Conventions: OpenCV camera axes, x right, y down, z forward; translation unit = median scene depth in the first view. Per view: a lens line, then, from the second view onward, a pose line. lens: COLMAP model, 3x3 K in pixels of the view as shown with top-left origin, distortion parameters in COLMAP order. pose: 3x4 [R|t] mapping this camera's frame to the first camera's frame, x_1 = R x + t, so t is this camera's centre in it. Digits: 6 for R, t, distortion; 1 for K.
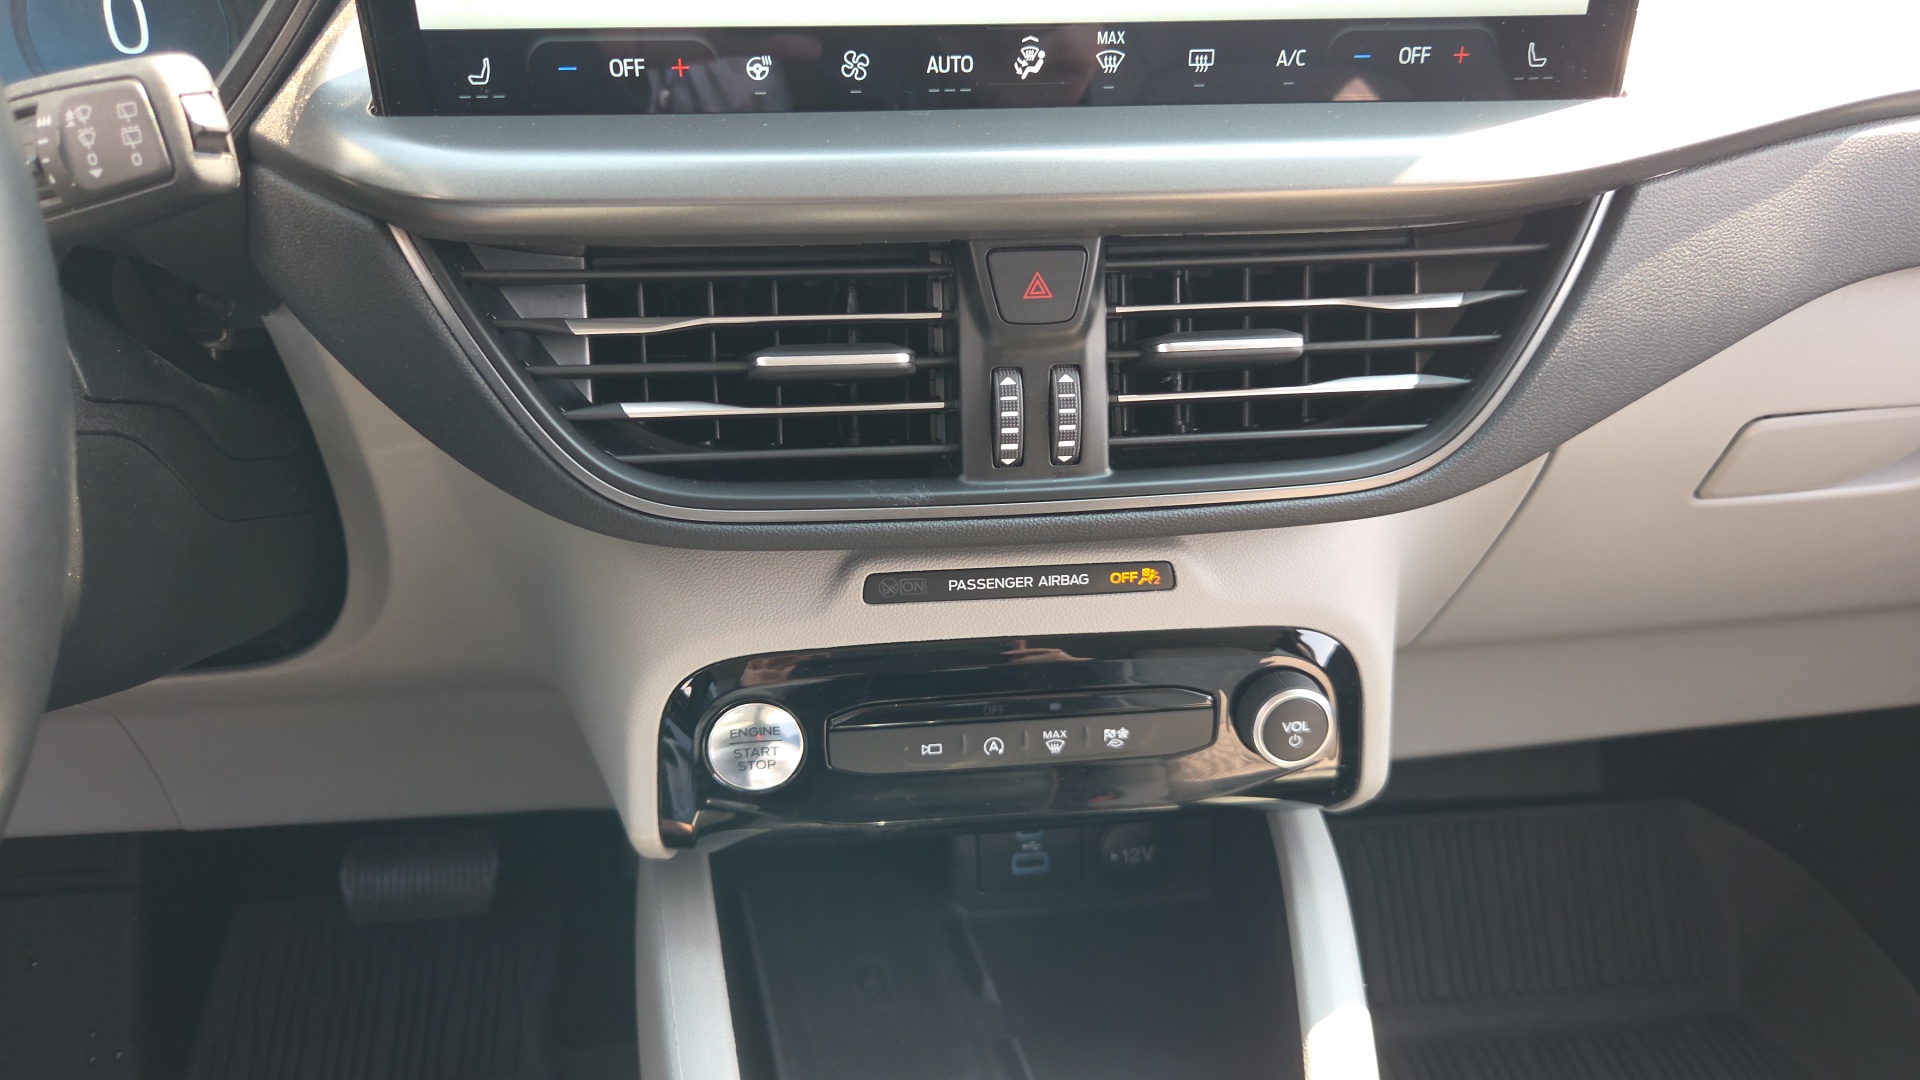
lens RADIAL K [[1300.8, 0, 970.2], [0, 1300.8, 534.2], [0, 0, 1]] dist [0.063292, -0.053250]
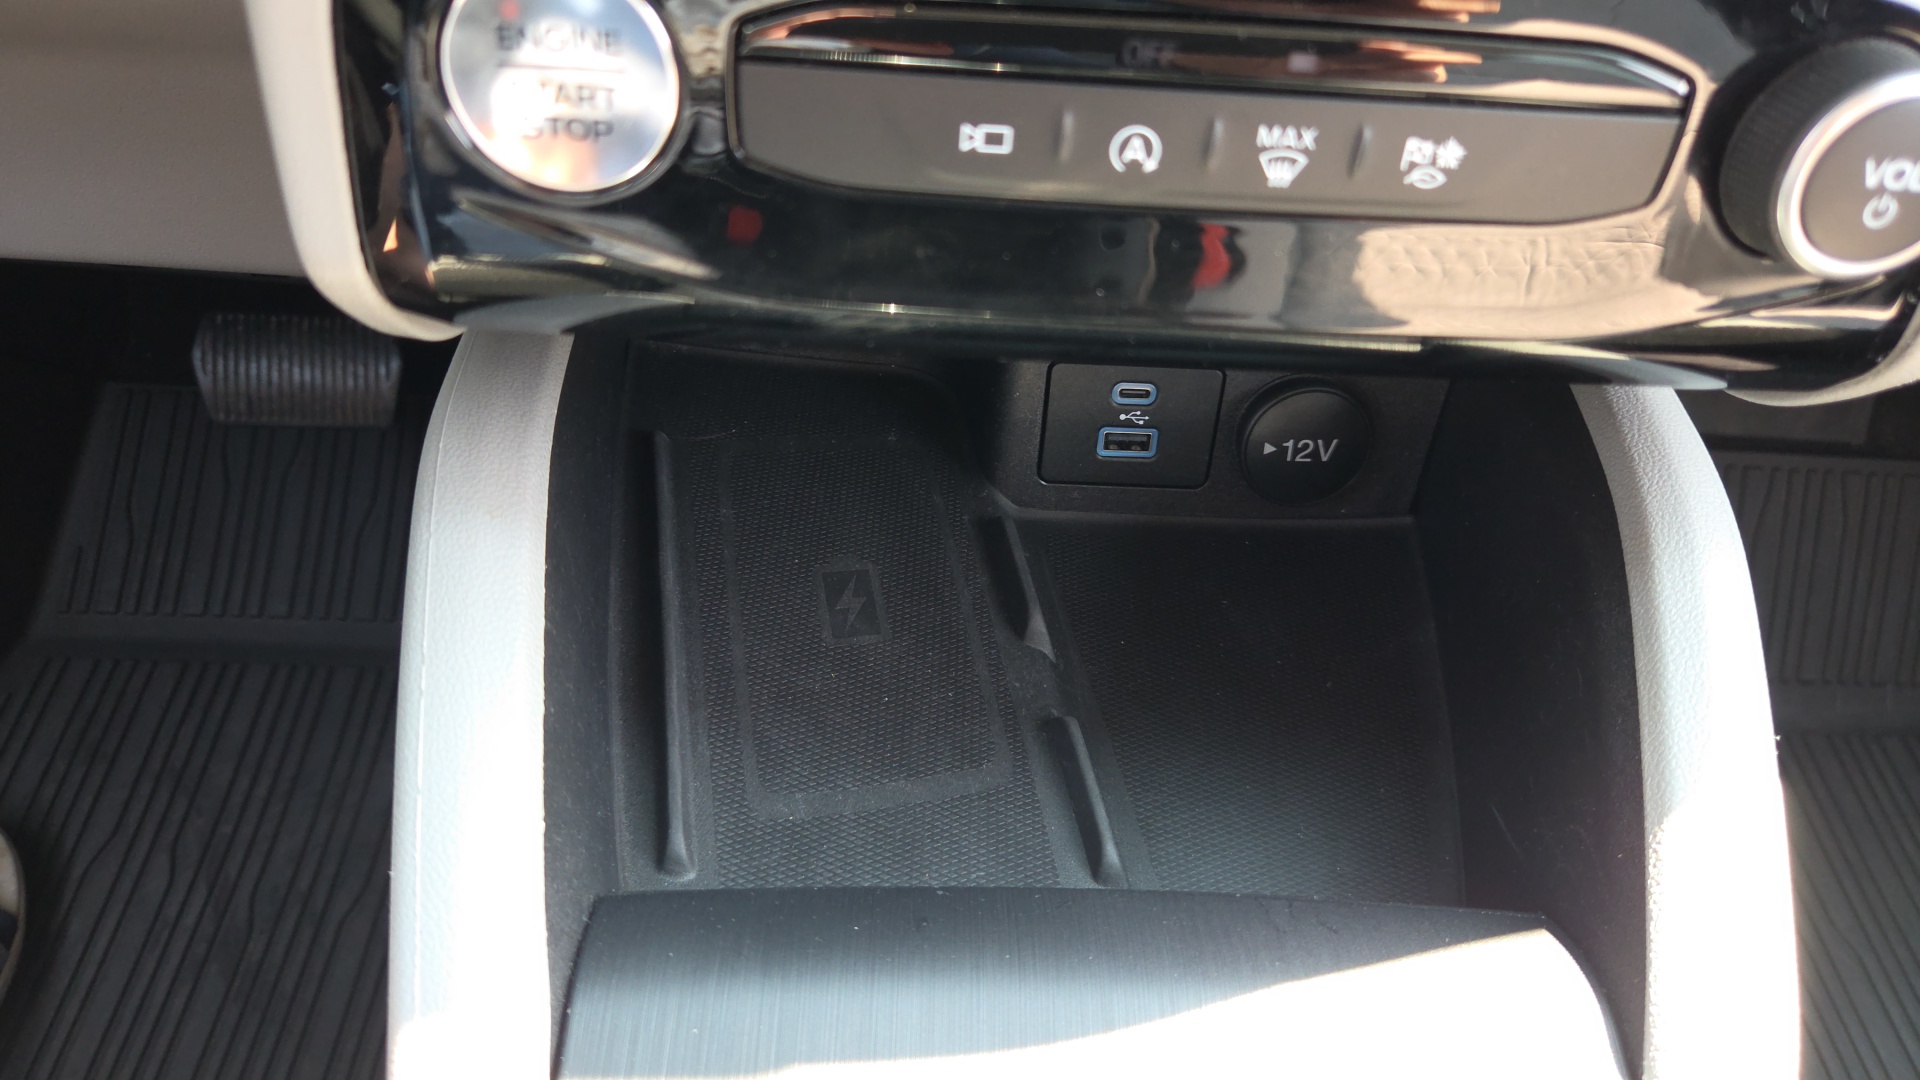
lens RADIAL K [[1300.8, 0, 963.6], [0, 1300.8, 526.0], [0, 0, 1]] dist [0.063292, -0.053250]
pose [[0.992544, 0.117942, -0.030765, -0.008142], [-0.103228, 0.947588, 0.302360, 0.135789], [0.064814, -0.296929, 0.952697, 0.489778]]
